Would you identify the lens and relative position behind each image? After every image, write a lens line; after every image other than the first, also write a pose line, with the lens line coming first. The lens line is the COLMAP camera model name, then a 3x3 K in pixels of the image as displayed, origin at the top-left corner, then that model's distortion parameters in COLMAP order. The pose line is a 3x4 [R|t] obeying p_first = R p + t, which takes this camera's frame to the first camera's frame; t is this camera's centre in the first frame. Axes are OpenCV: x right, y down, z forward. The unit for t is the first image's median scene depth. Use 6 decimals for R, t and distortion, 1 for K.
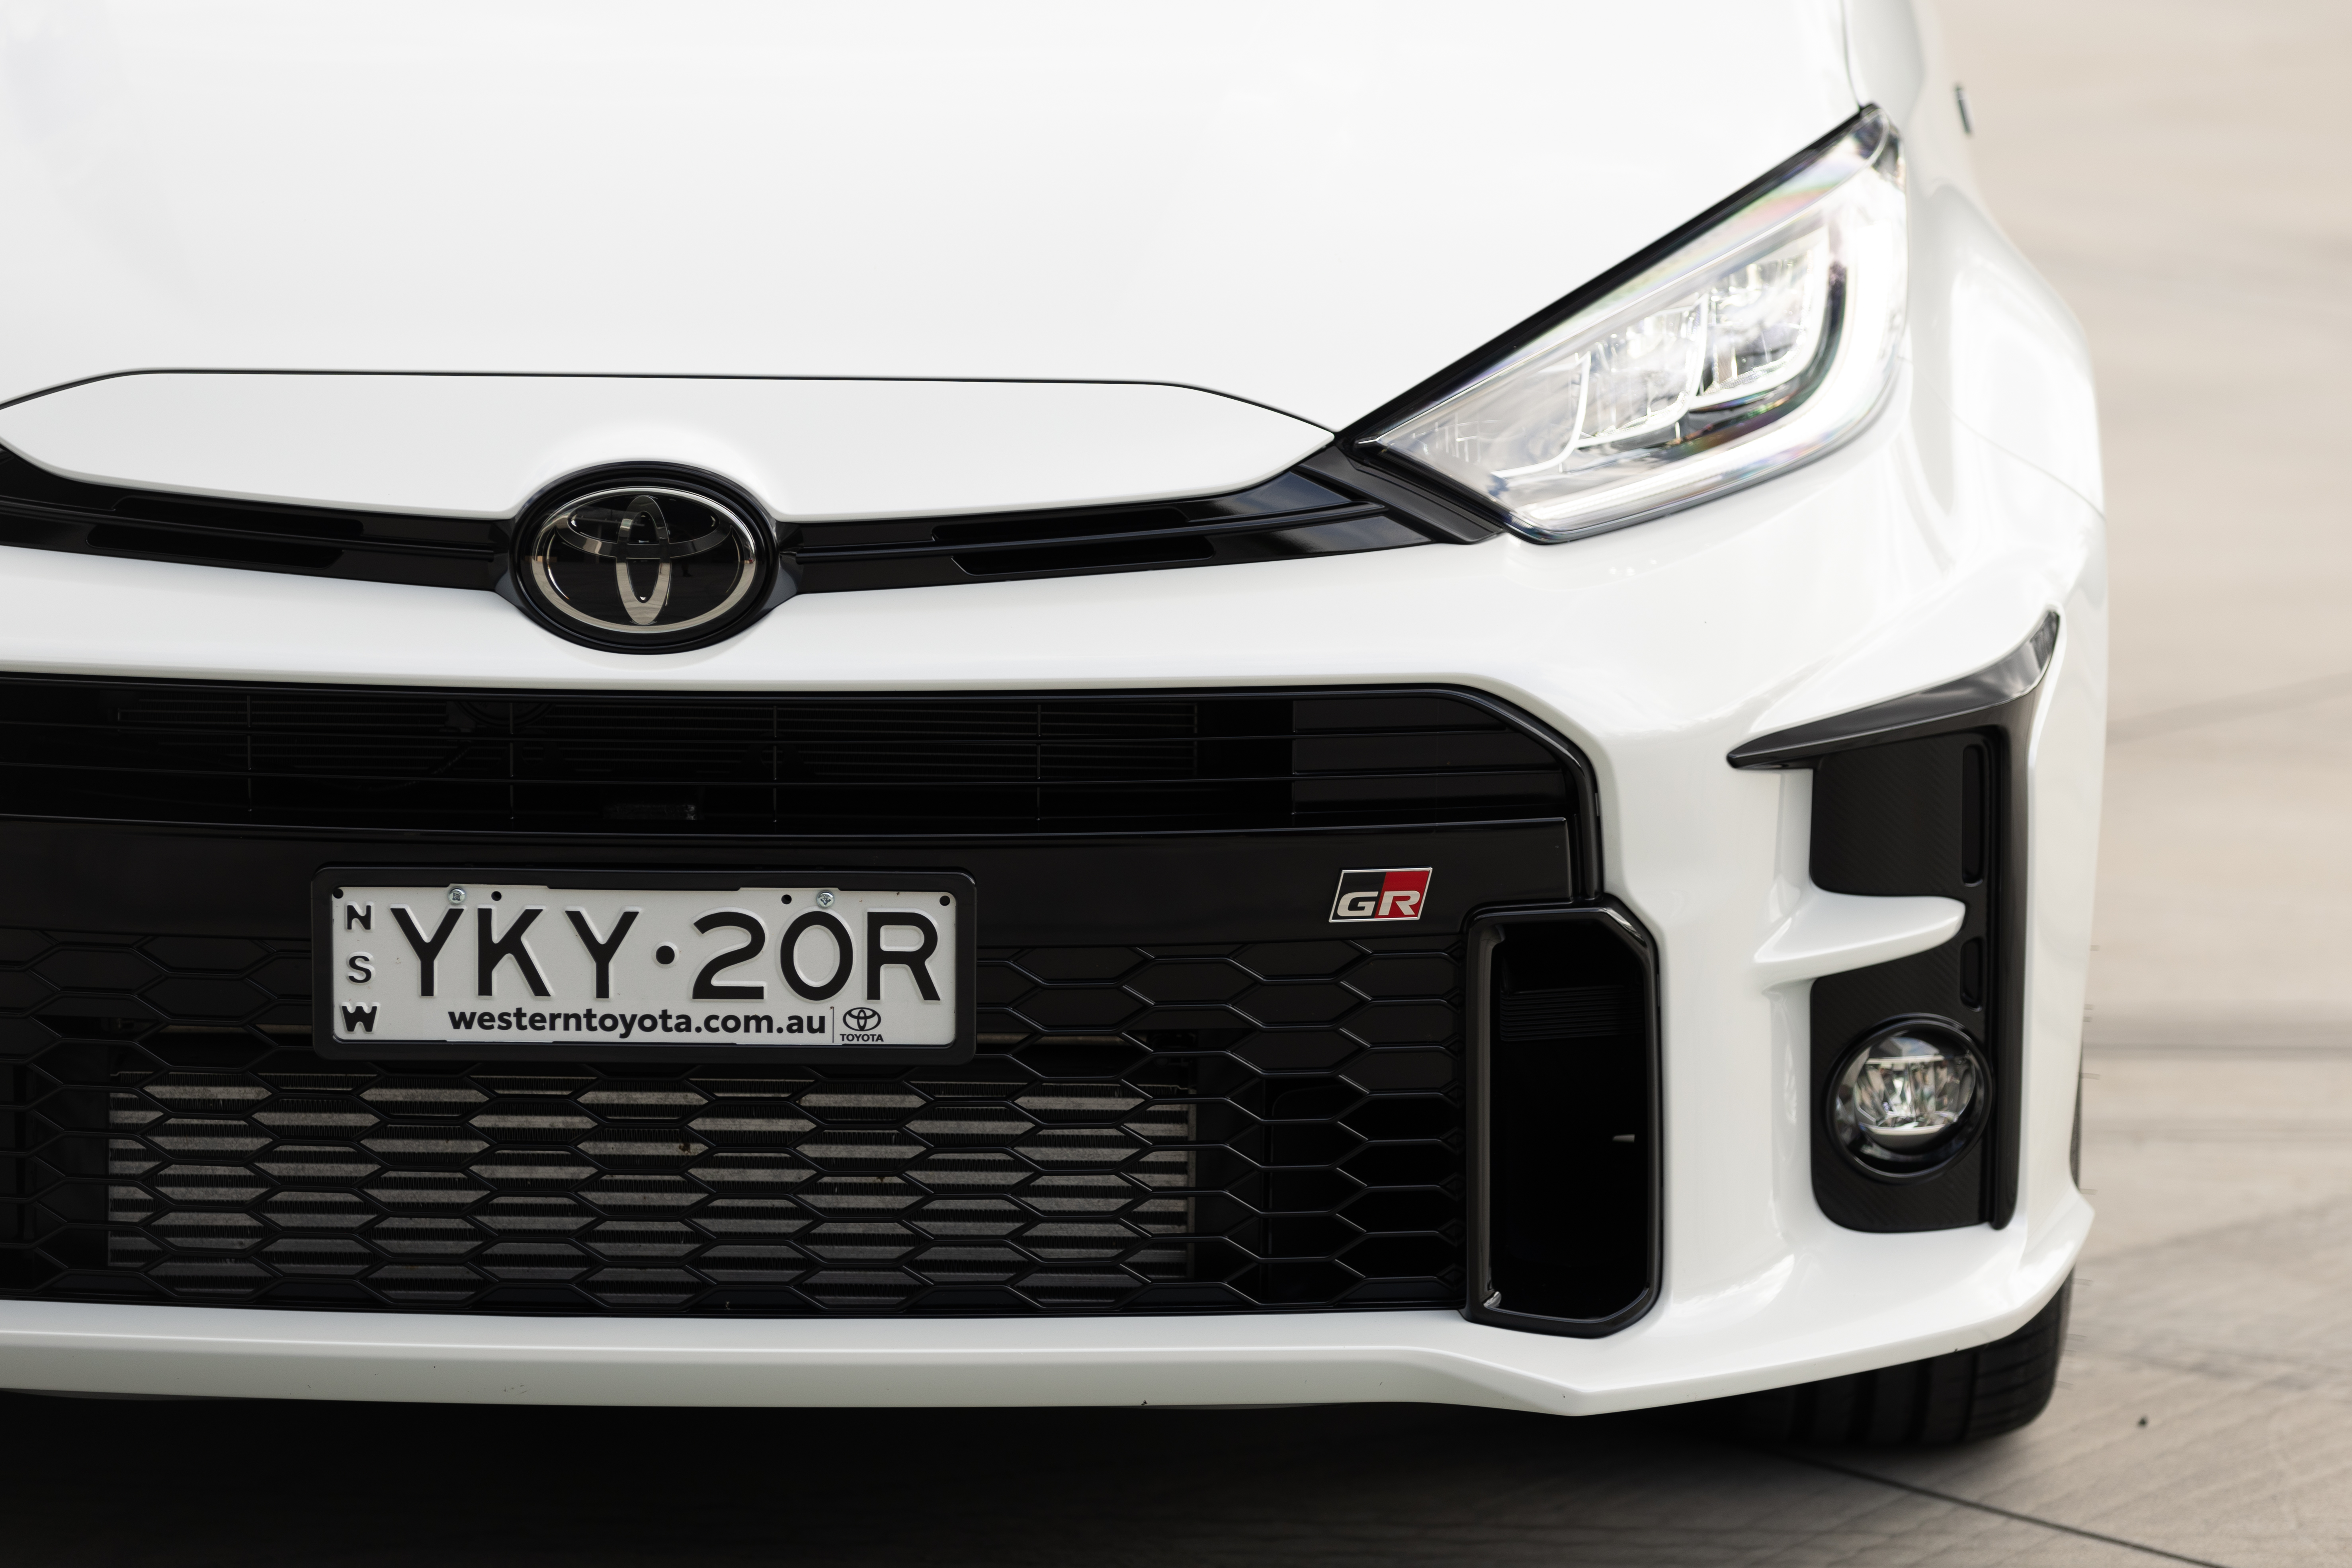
lens RADIAL K [[11380.0, 0, 1175.0], [0, 11380.0, 786.9], [0, 0, 1]] dist [-0.213440, 0.000000]
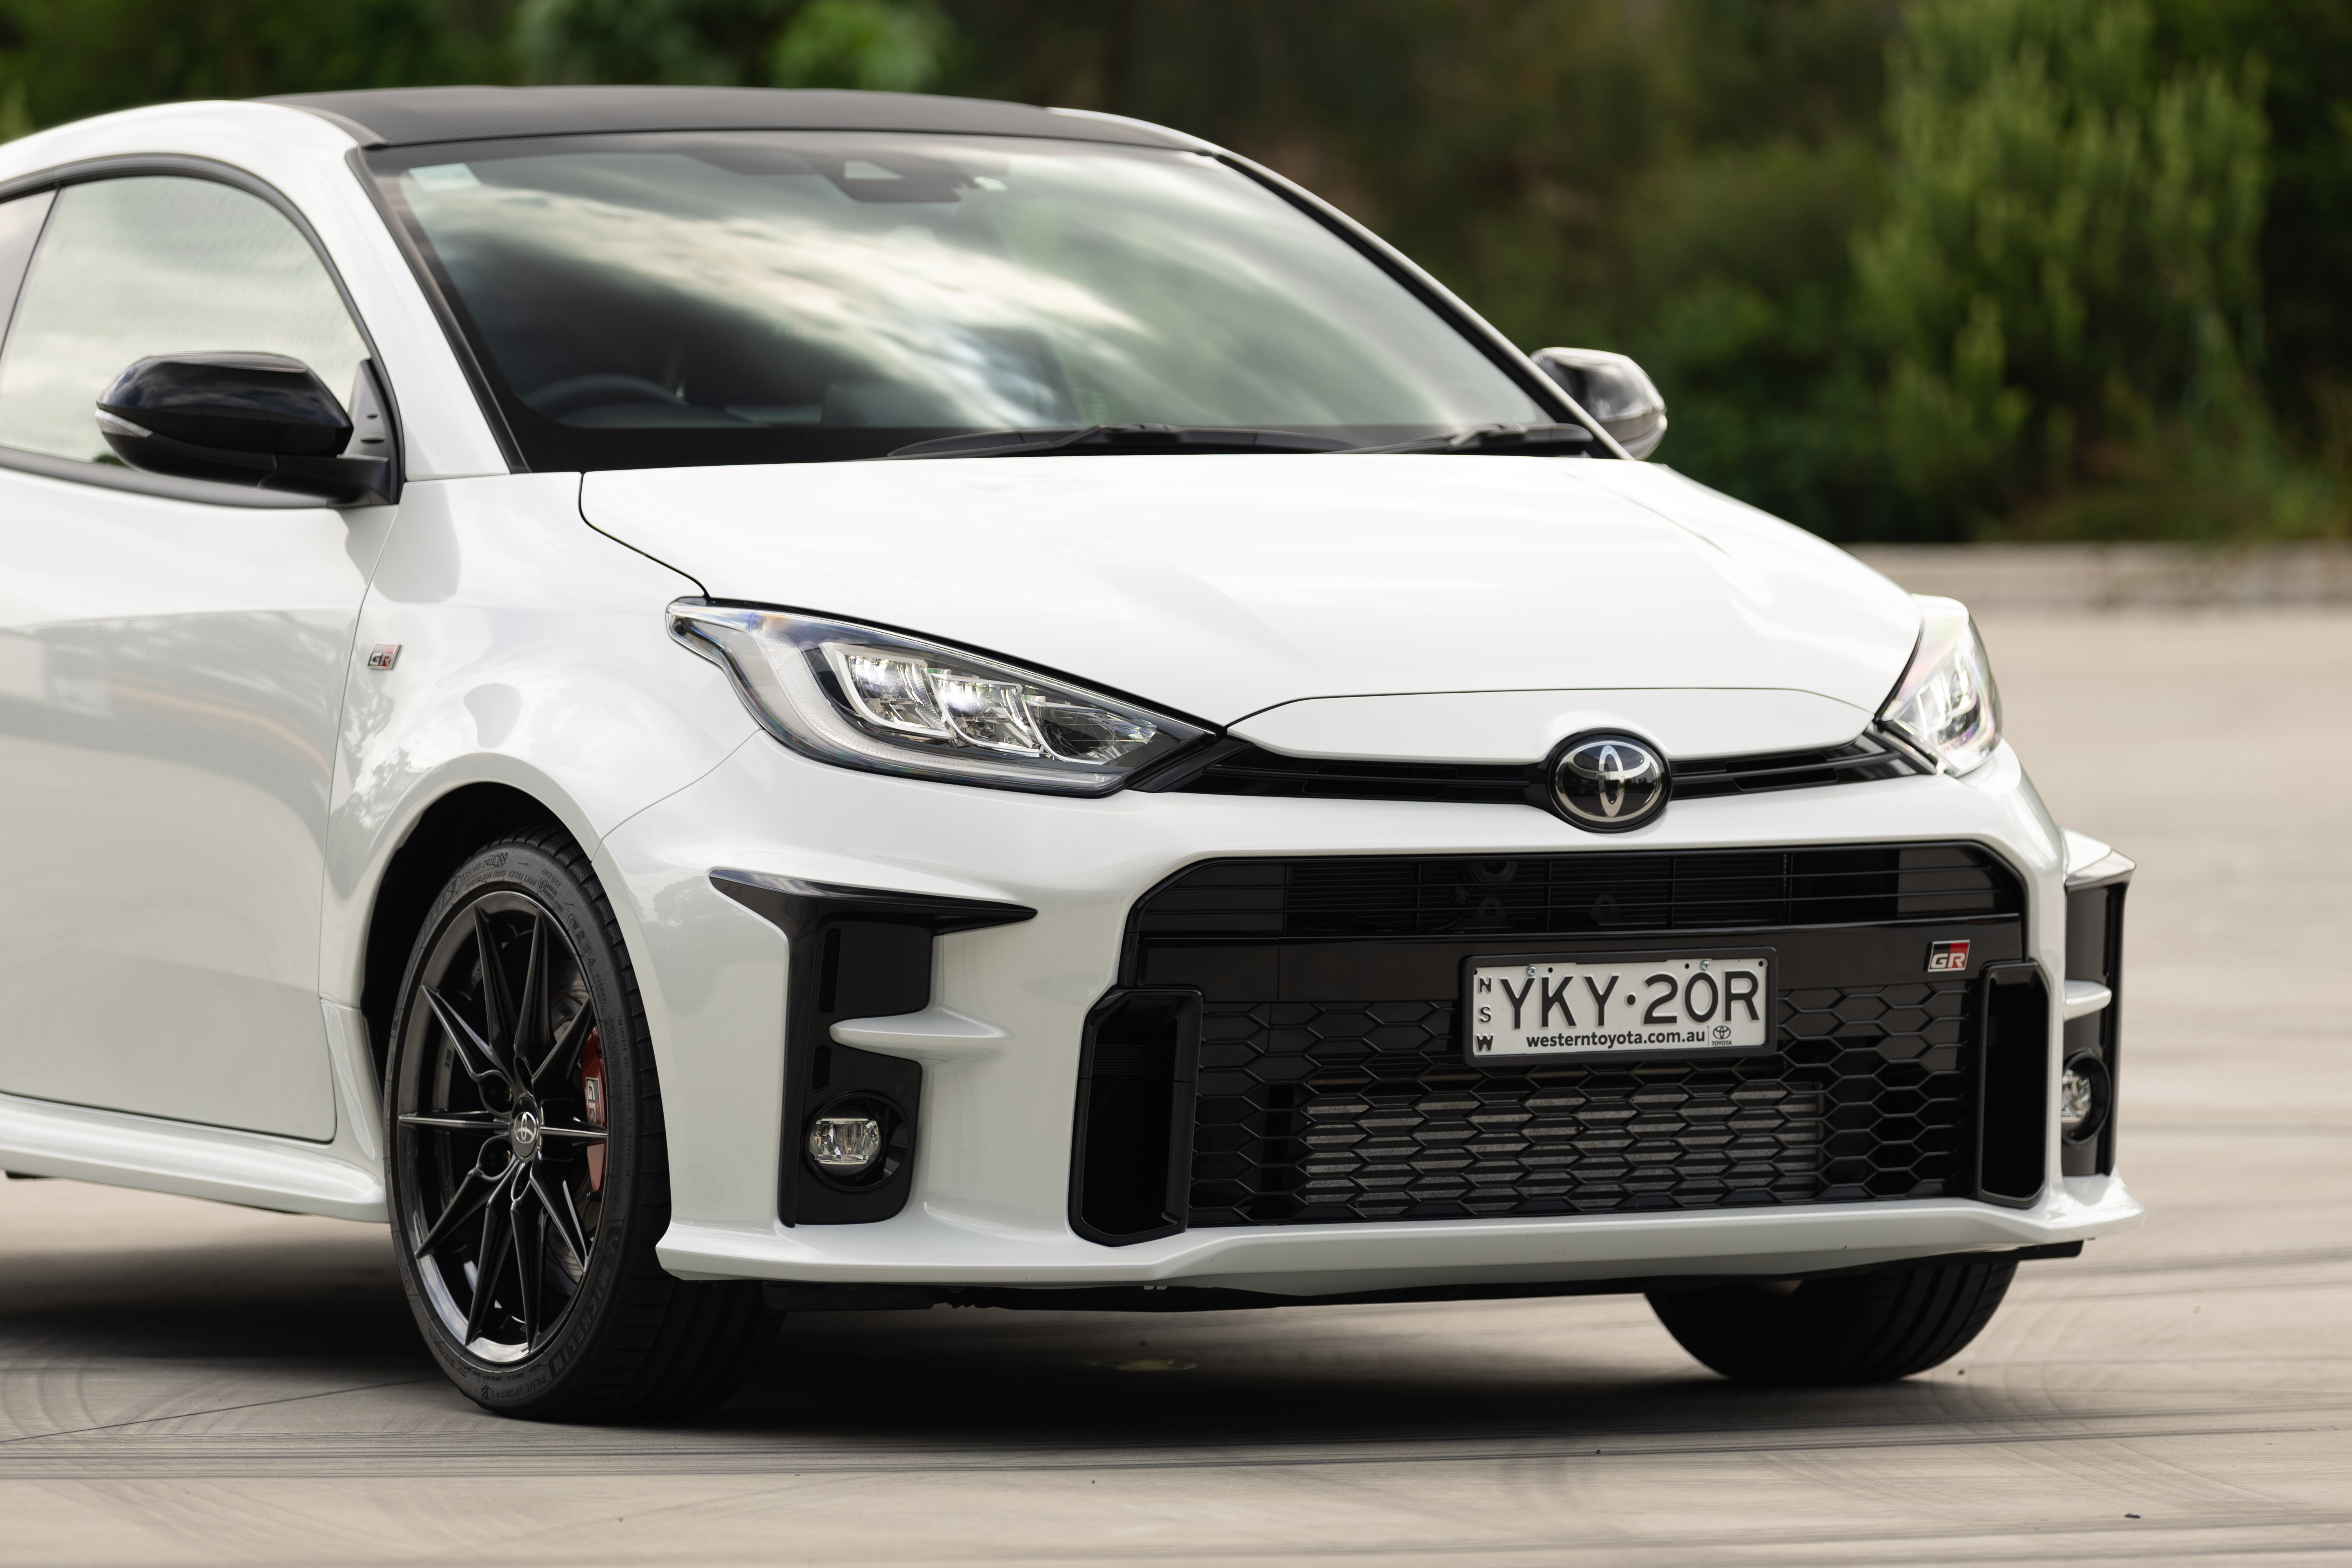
lens RADIAL K [[12810.8, 0, 1165.5], [0, 12810.8, 776.3], [0, 0, 1]] dist [0.086557, 0.000000]
pose [[0.874314, -0.031335, 0.484347, -1.092515], [0.106250, 0.986066, -0.128004, 0.232059], [-0.473588, 0.163377, 0.865461, -0.731163]]
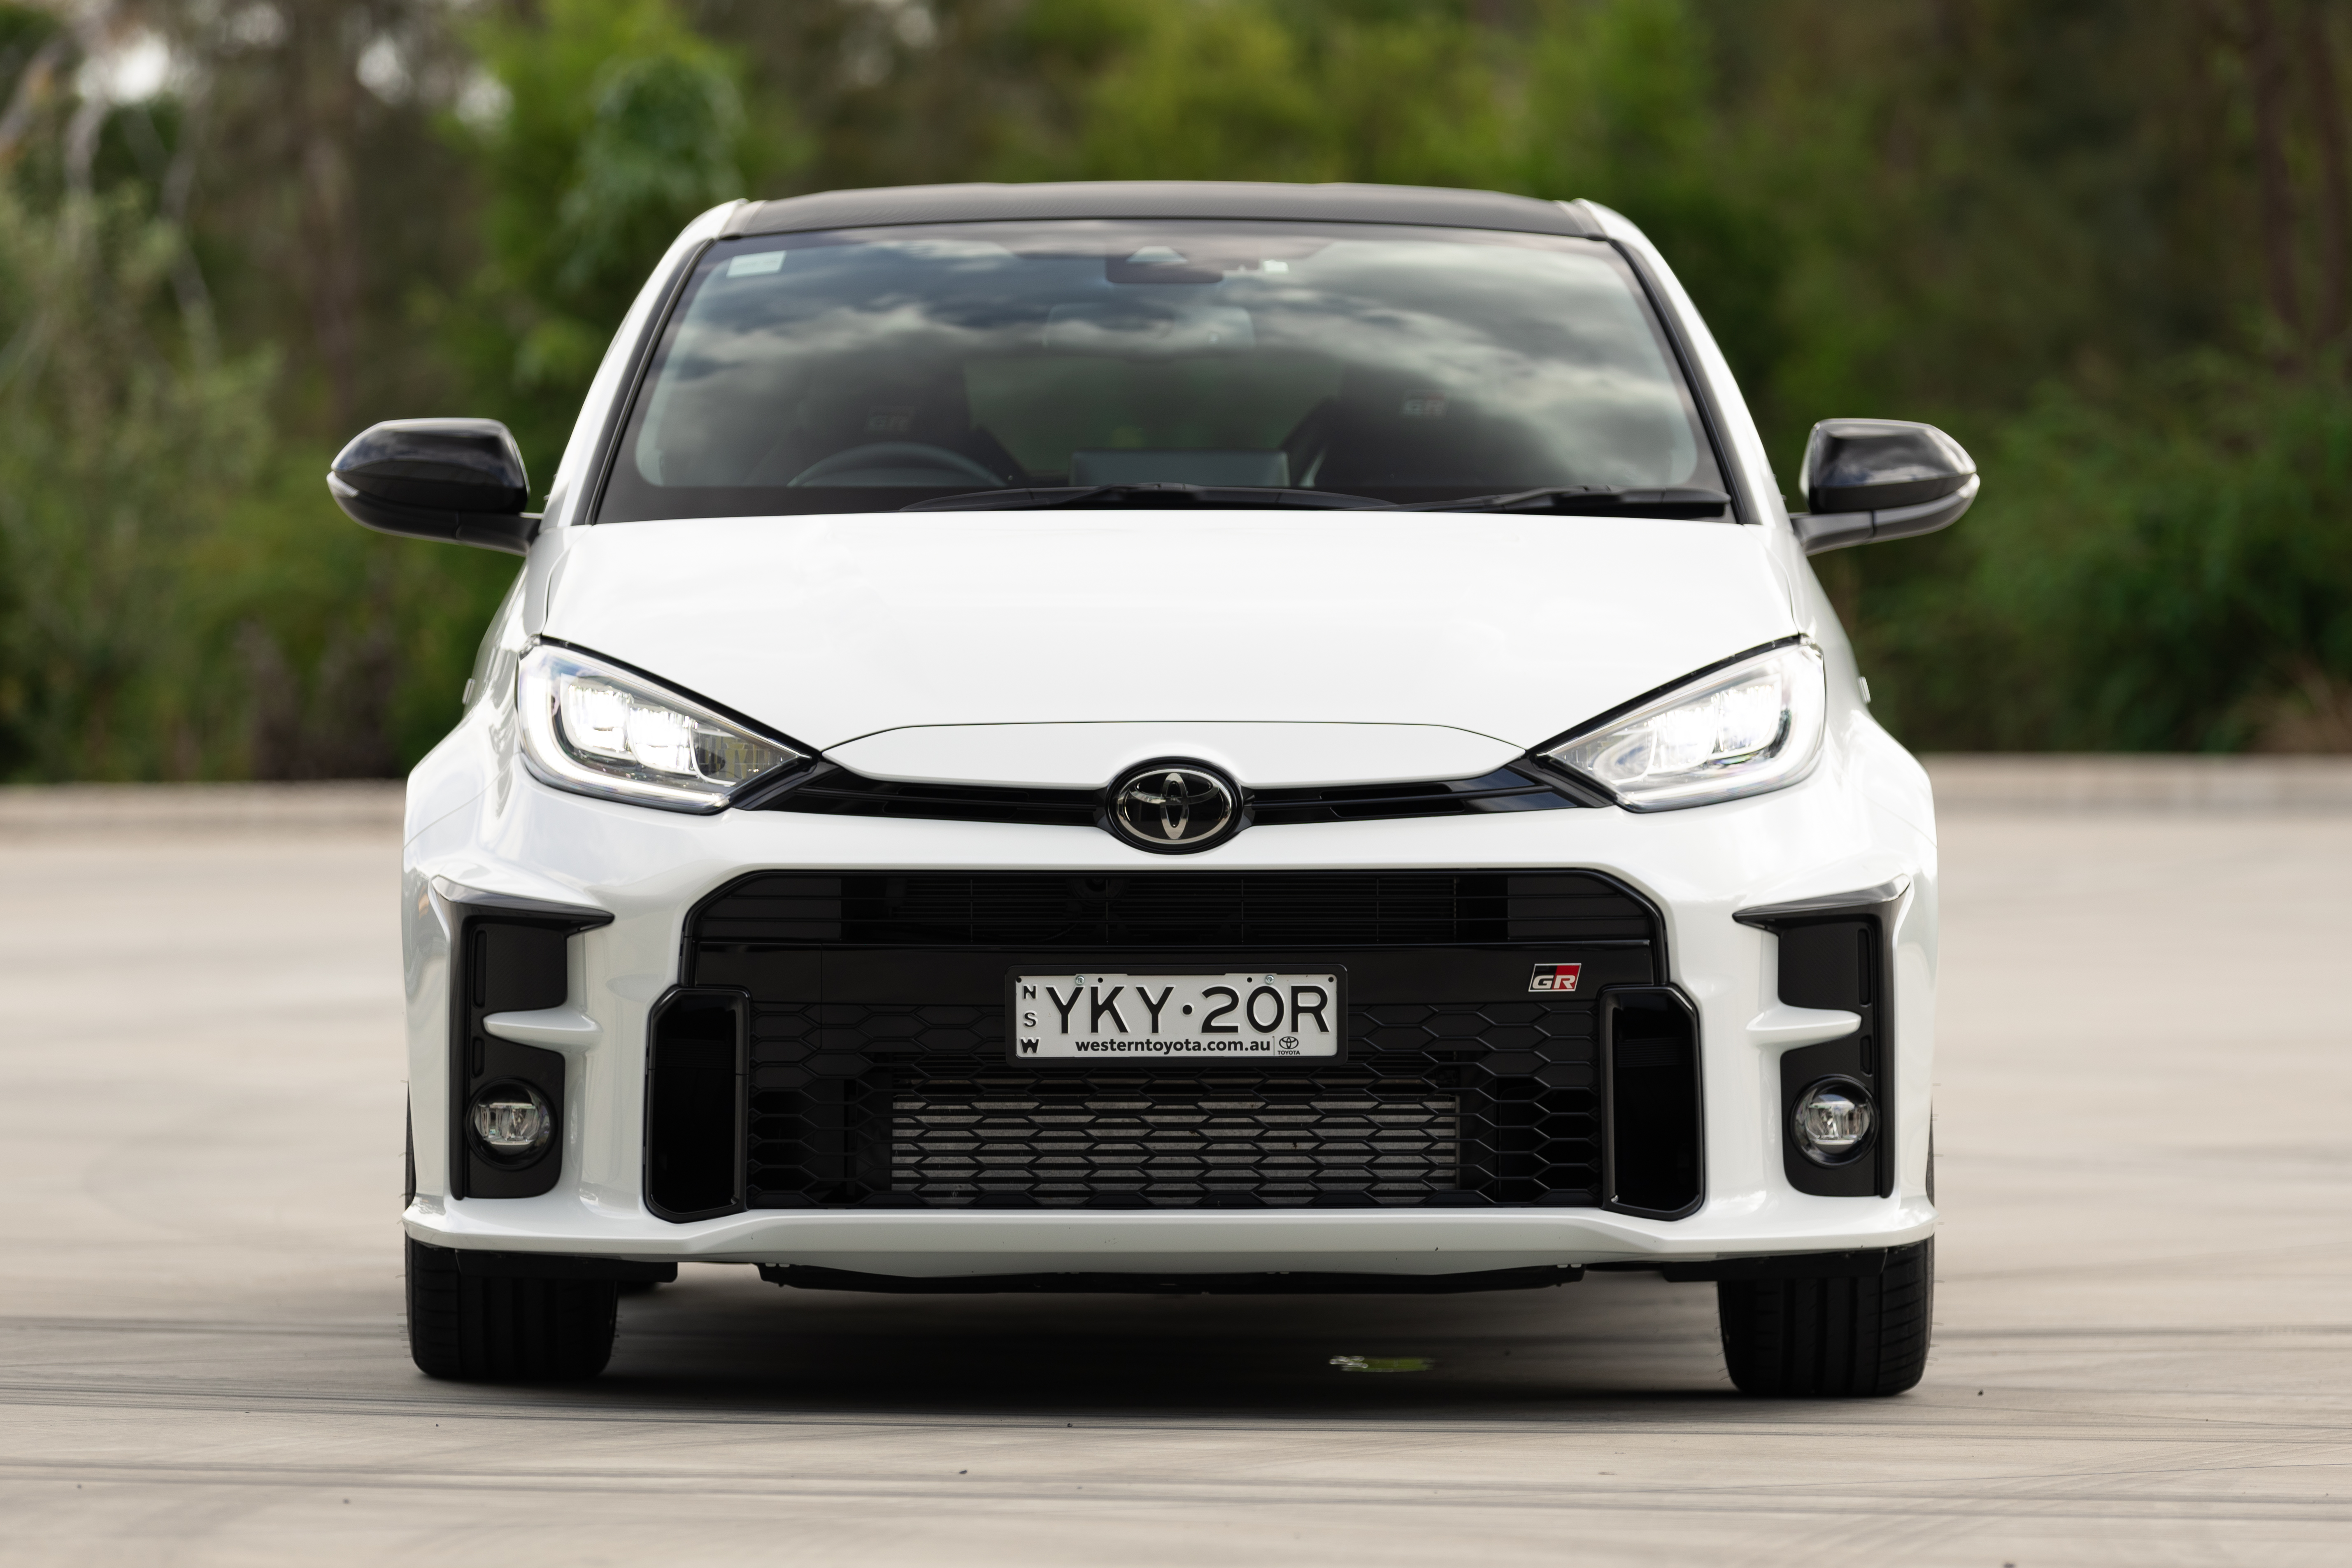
lens RADIAL K [[12892.5, 0, 1185.6], [0, 12892.5, 777.1], [0, 0, 1]] dist [0.108581, 0.000000]
pose [[0.999878, -0.015608, 0.000516, -0.045519], [0.015461, 0.984690, -0.173626, 0.357459], [0.002202, 0.173613, 0.984811, -1.174057]]
